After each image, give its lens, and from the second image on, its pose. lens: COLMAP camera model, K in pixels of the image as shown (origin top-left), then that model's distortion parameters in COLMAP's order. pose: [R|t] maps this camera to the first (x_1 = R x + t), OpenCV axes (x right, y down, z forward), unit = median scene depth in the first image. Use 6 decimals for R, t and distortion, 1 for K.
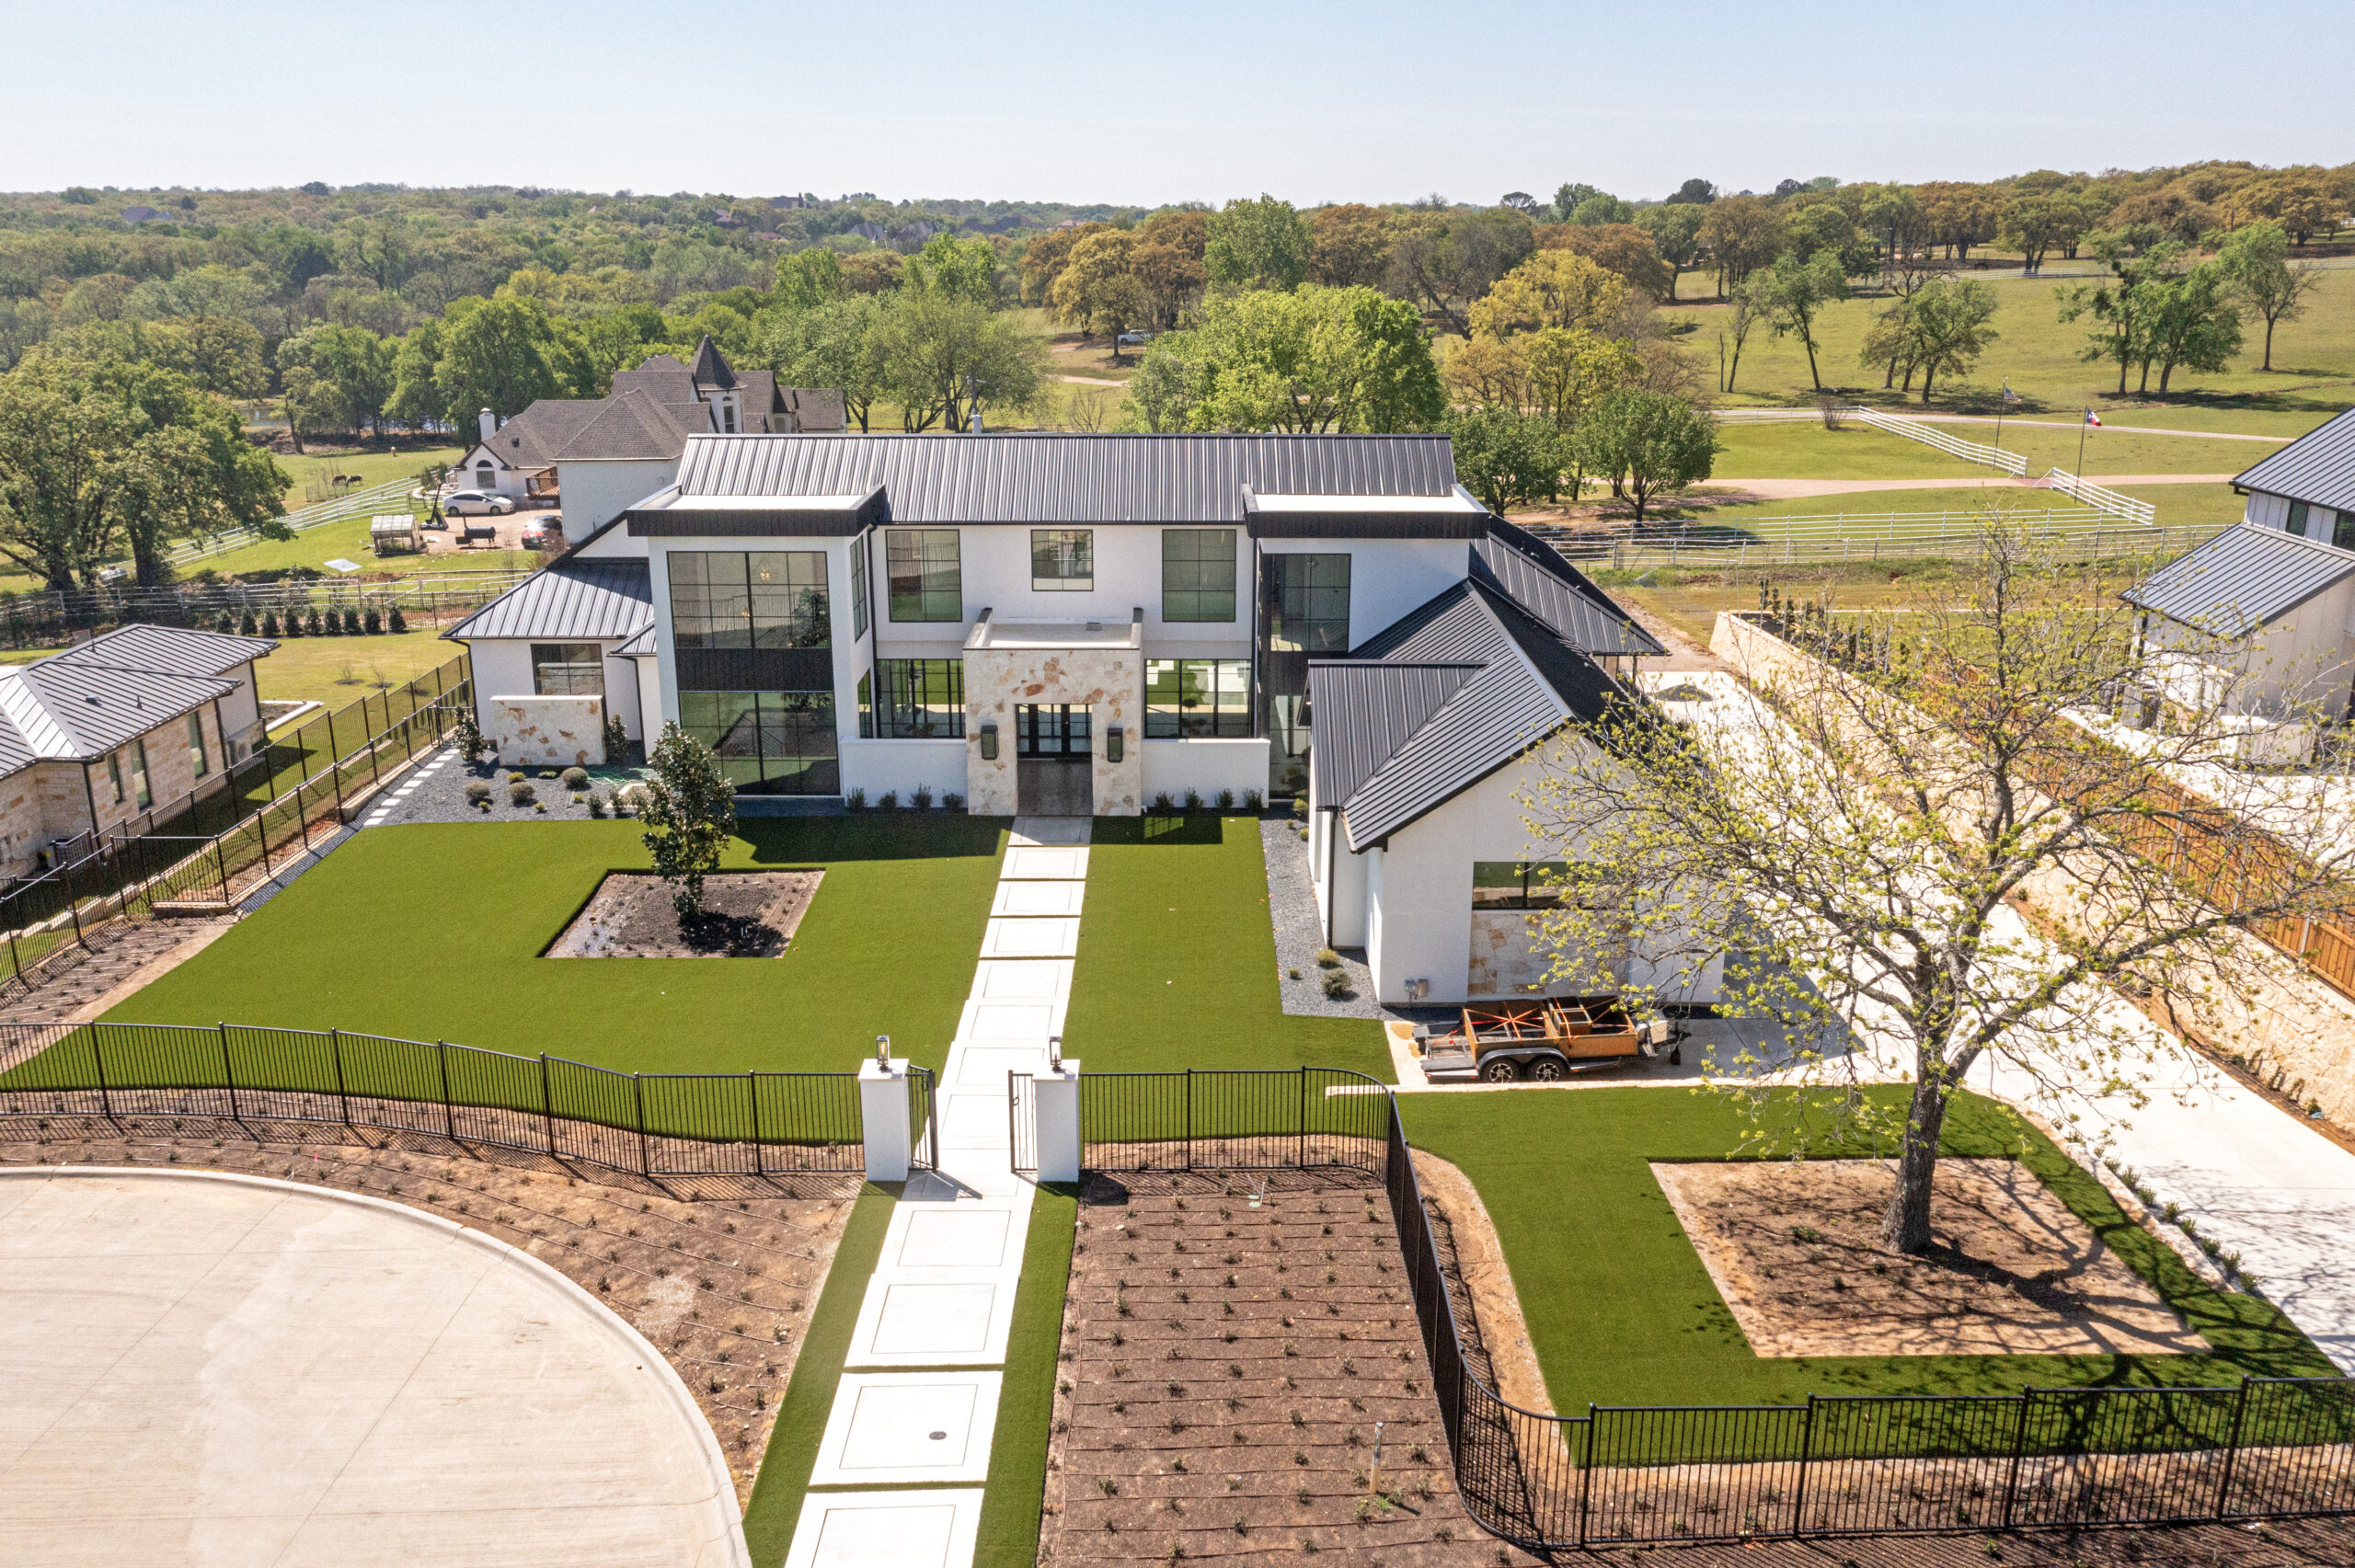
lens RADIAL K [[1860.4, 0, 1171.8], [0, 1860.4, 783.9], [0, 0, 1]] dist [-0.002302, -0.000723]
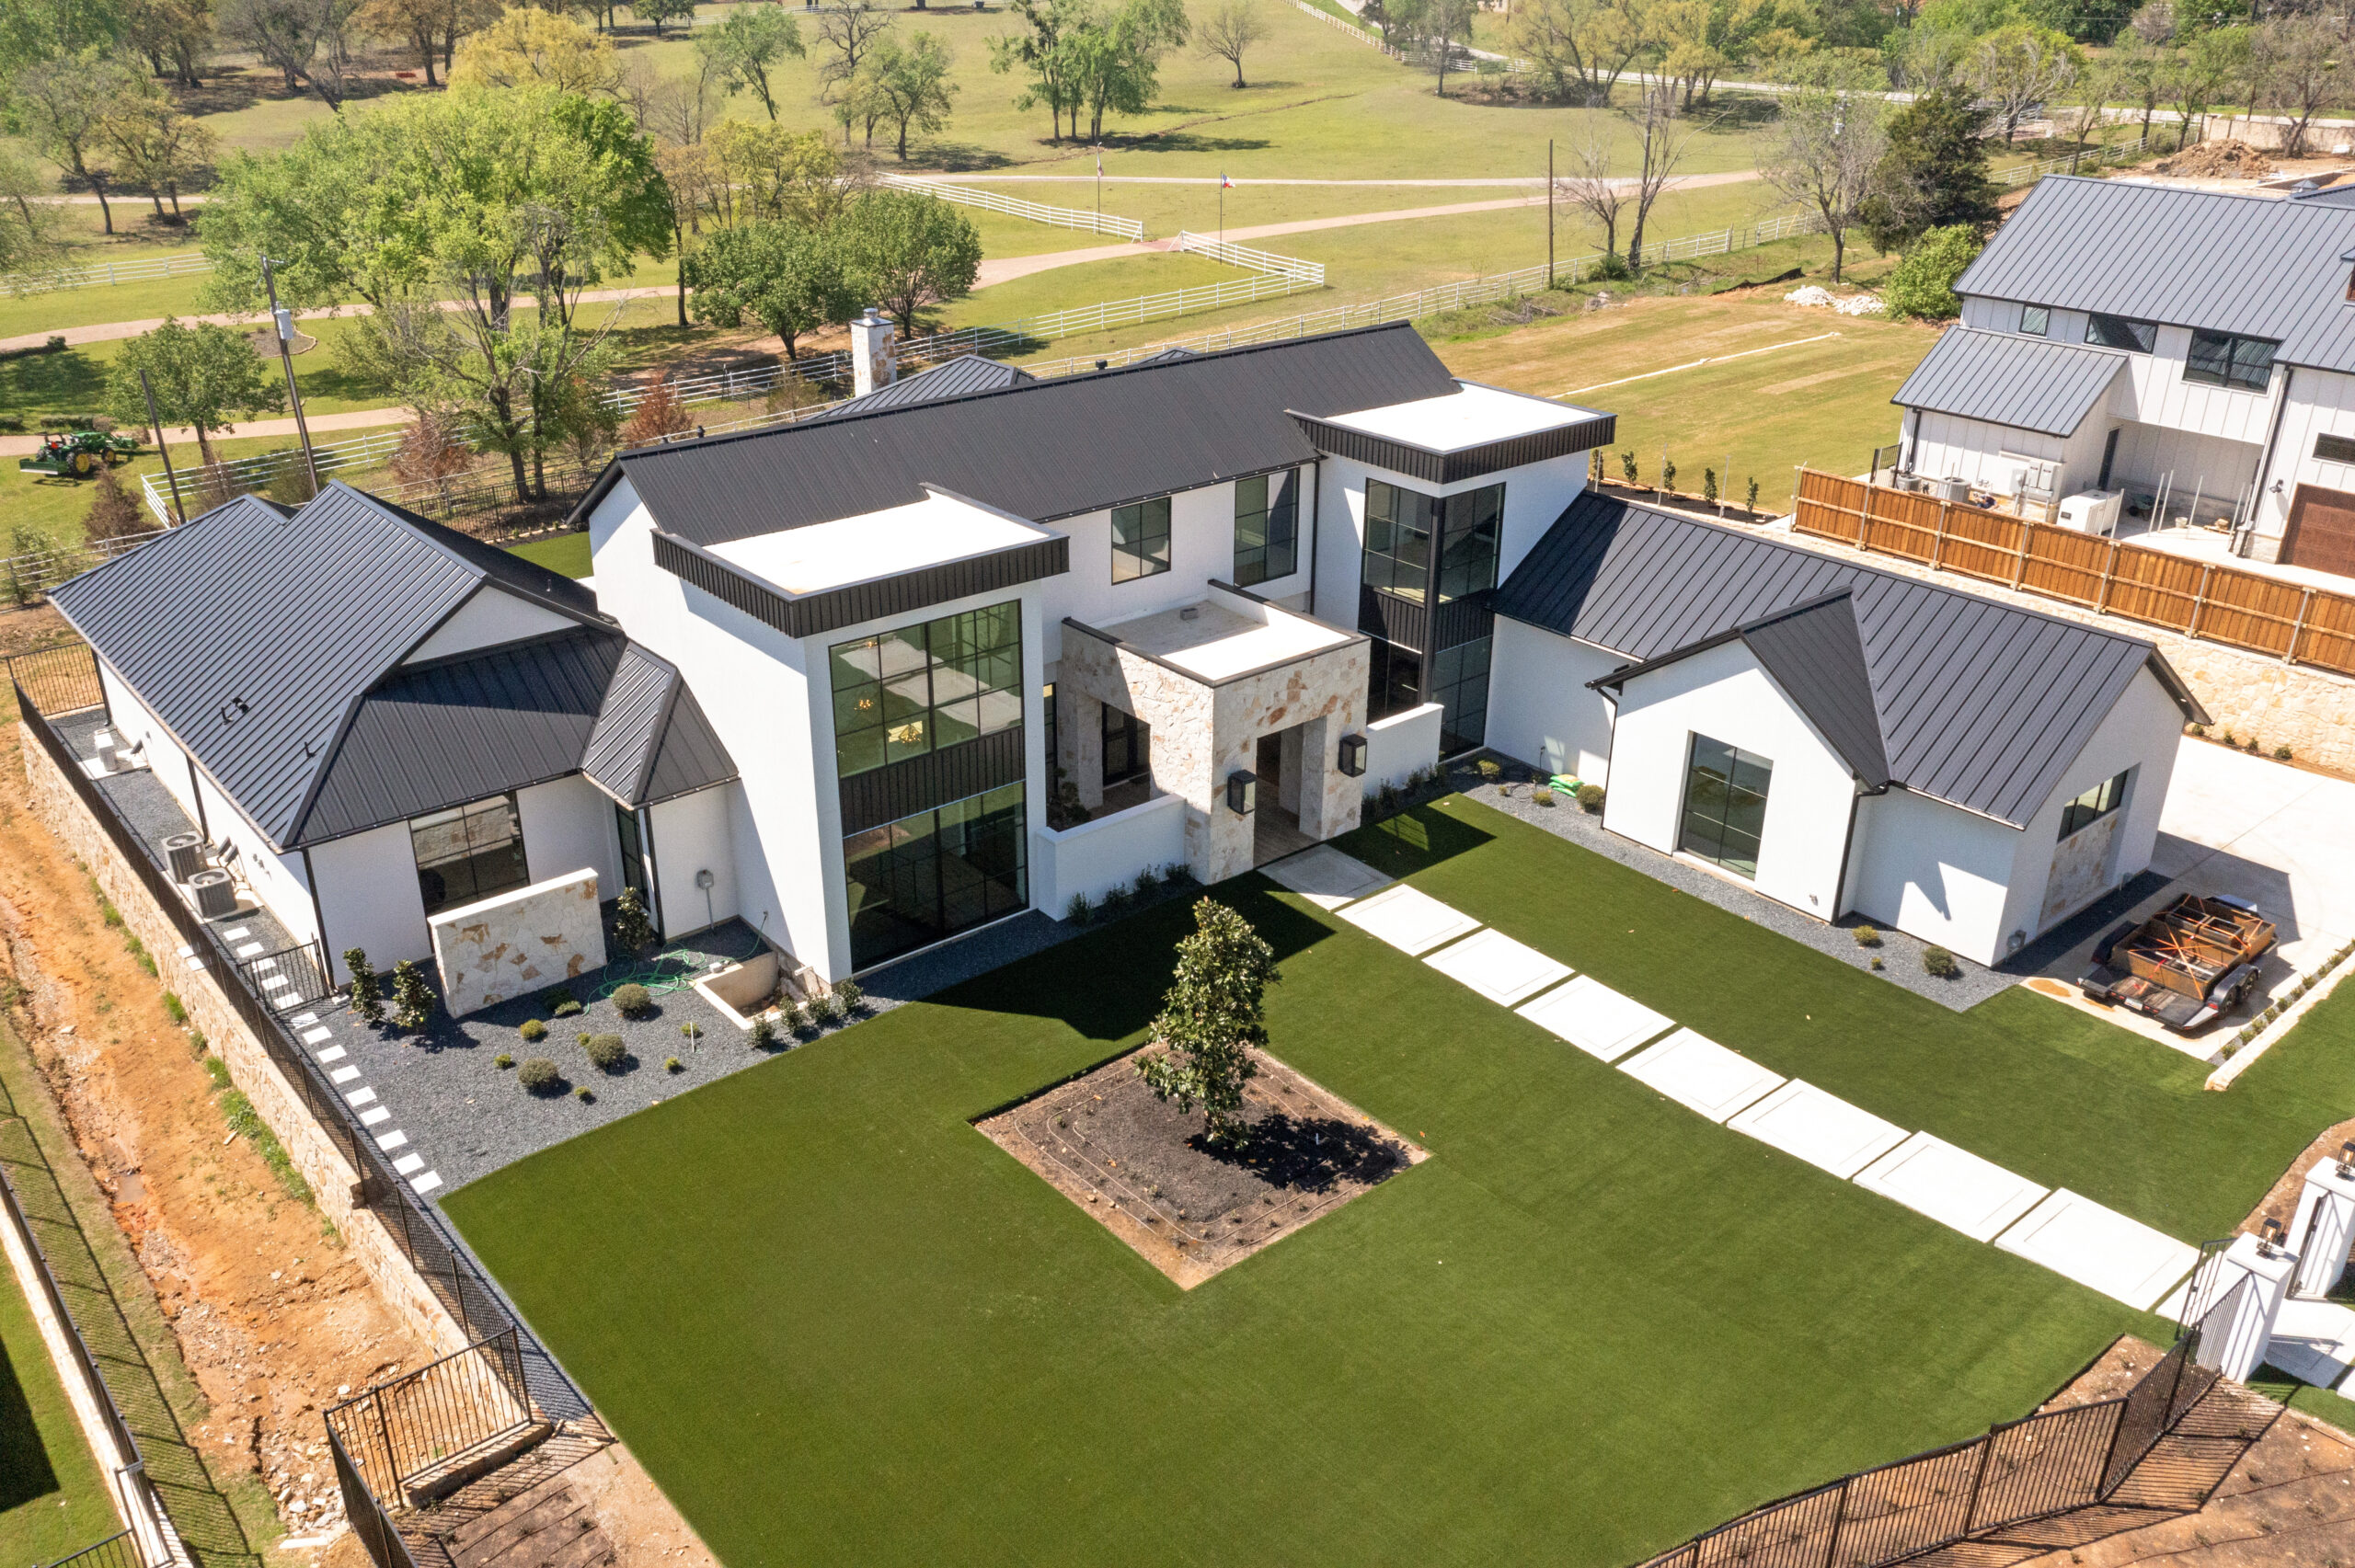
lens RADIAL K [[1860.4, 0, 1168.3], [0, 1860.4, 789.1], [0, 0, 1]] dist [-0.002302, -0.000723]
pose [[0.763097, -0.265174, 0.589377, -0.541598], [0.180243, 0.963086, 0.199944, -0.173241], [-0.620641, -0.046346, 0.782724, 0.360162]]
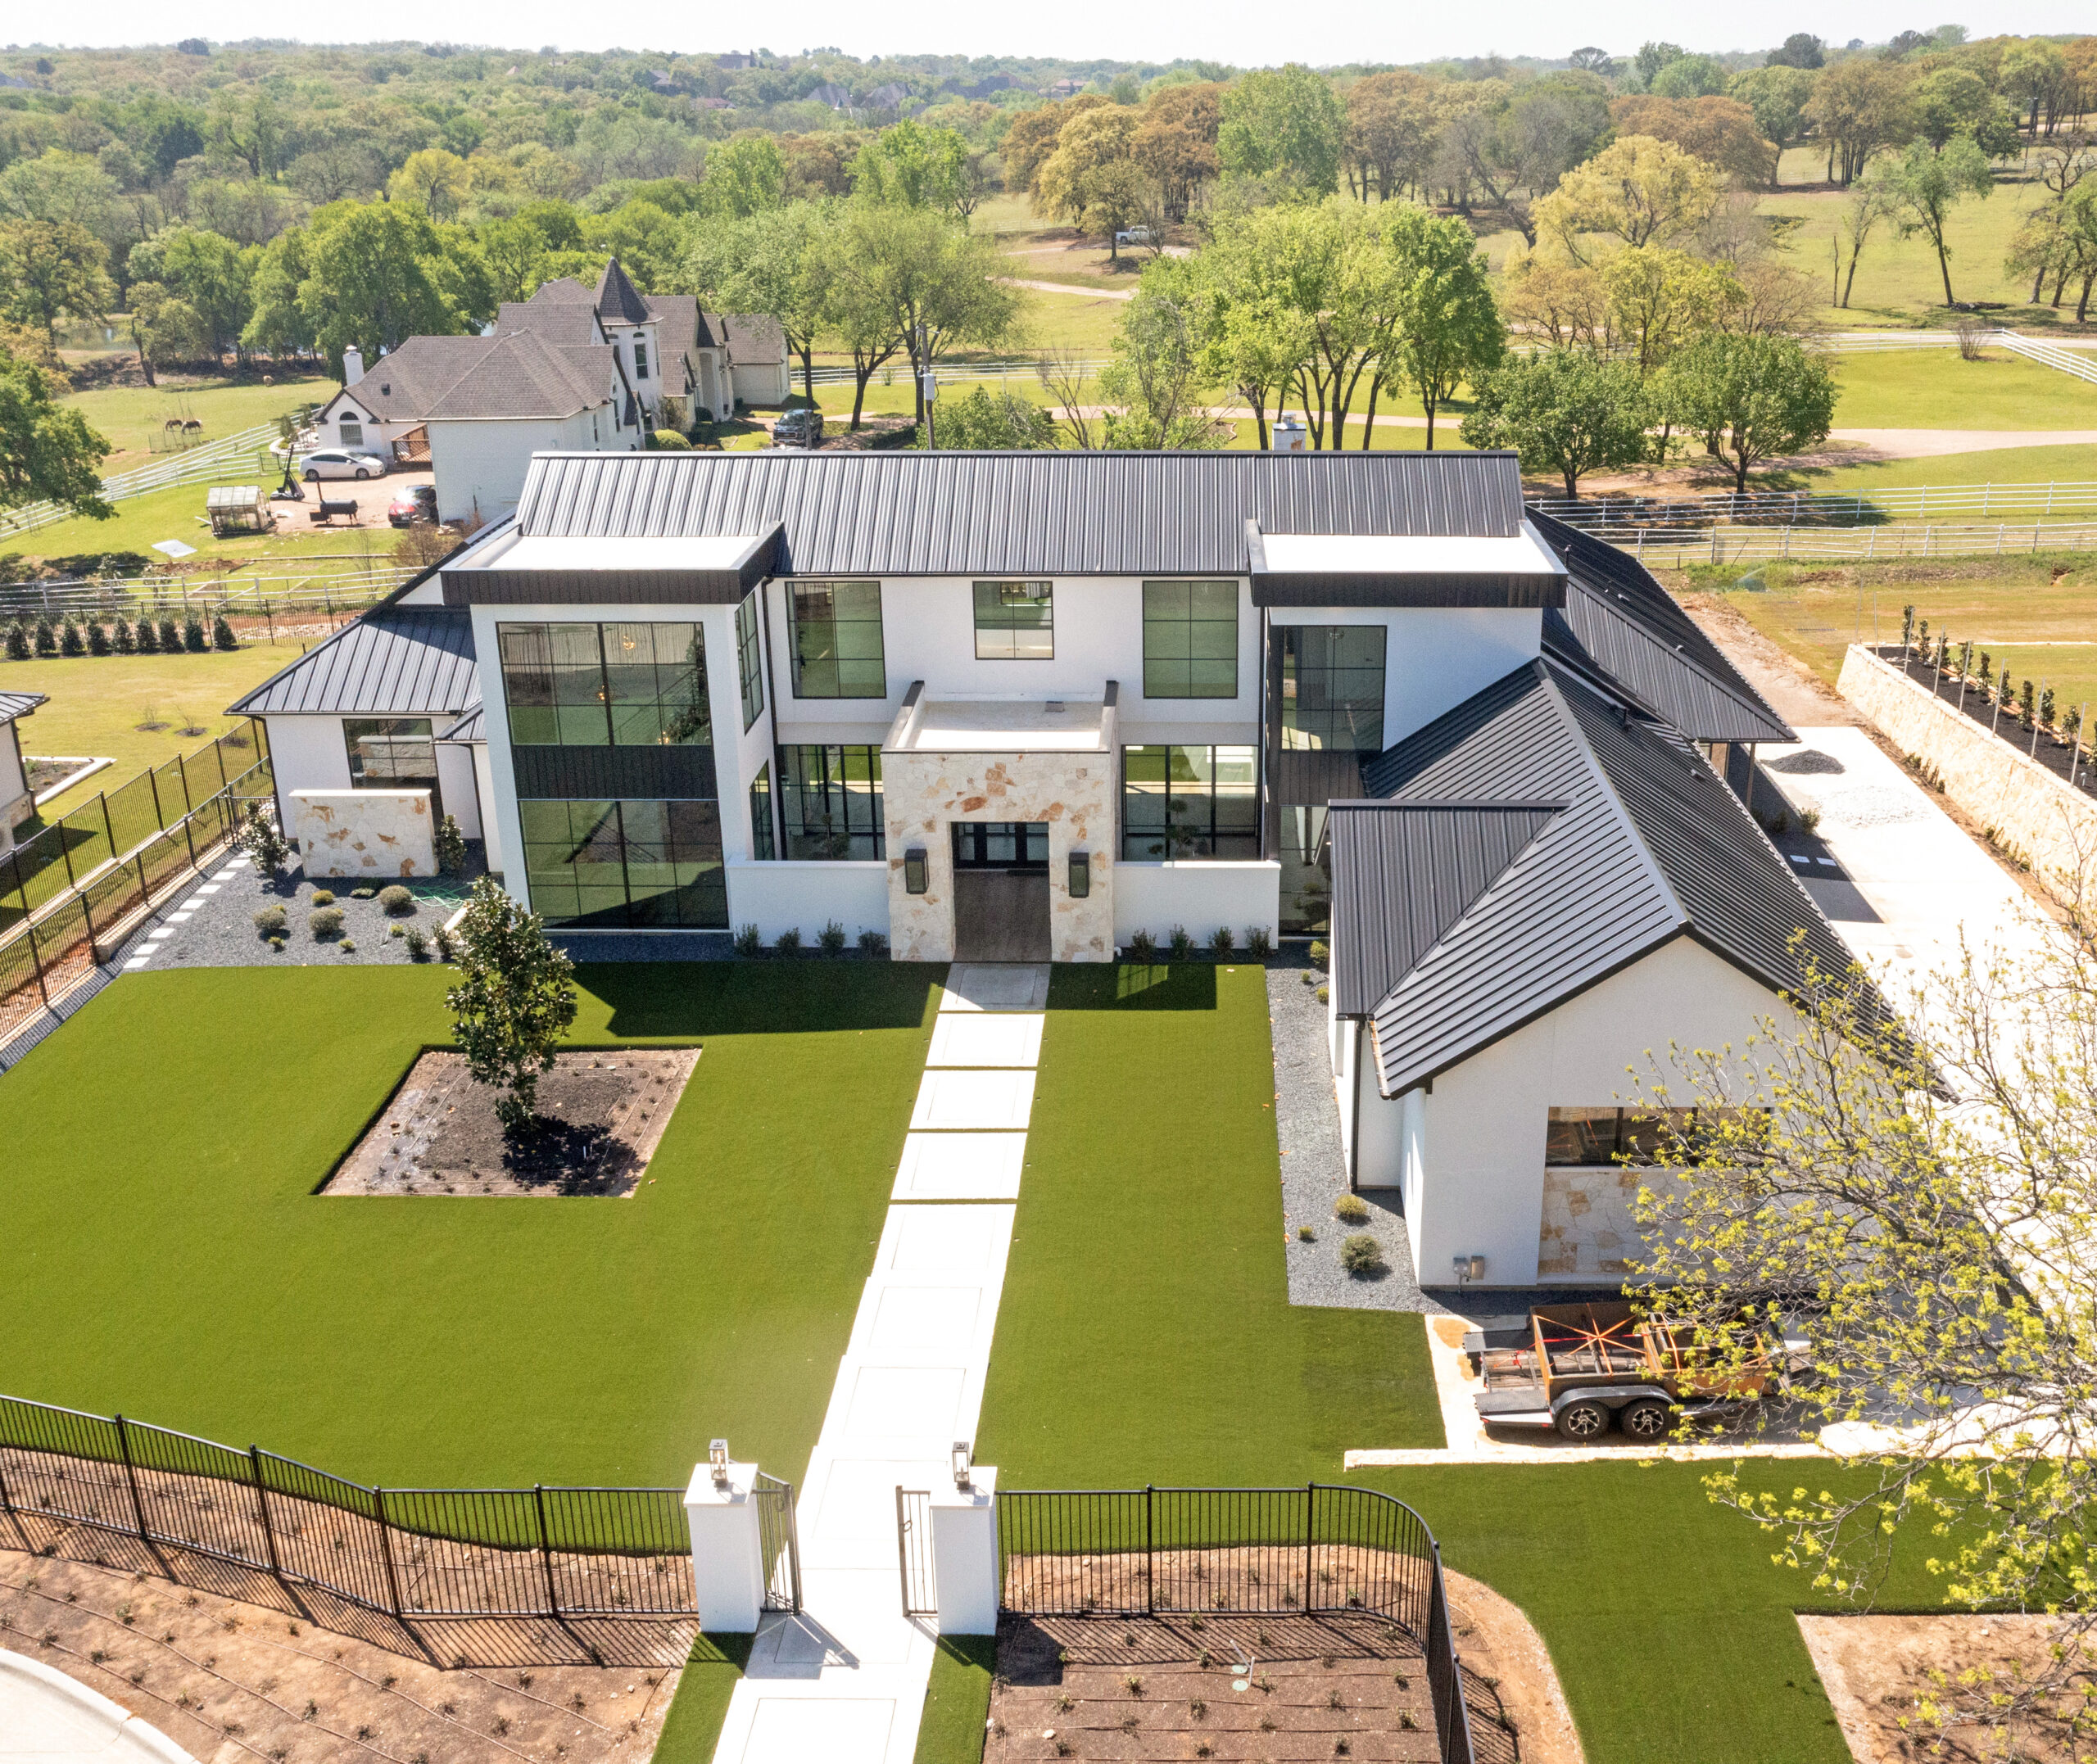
lens RADIAL K [[2101.8, 0, 1156.0], [0, 2101.8, 879.7], [0, 0, 1]] dist [-0.004570, 0.000000]
pose [[0.999901, 0.000764, -0.014050, 0.012645], [0.000245, 0.997427, 0.071695, -0.074595], [0.014069, -0.071692, 0.997328, 0.119403]]
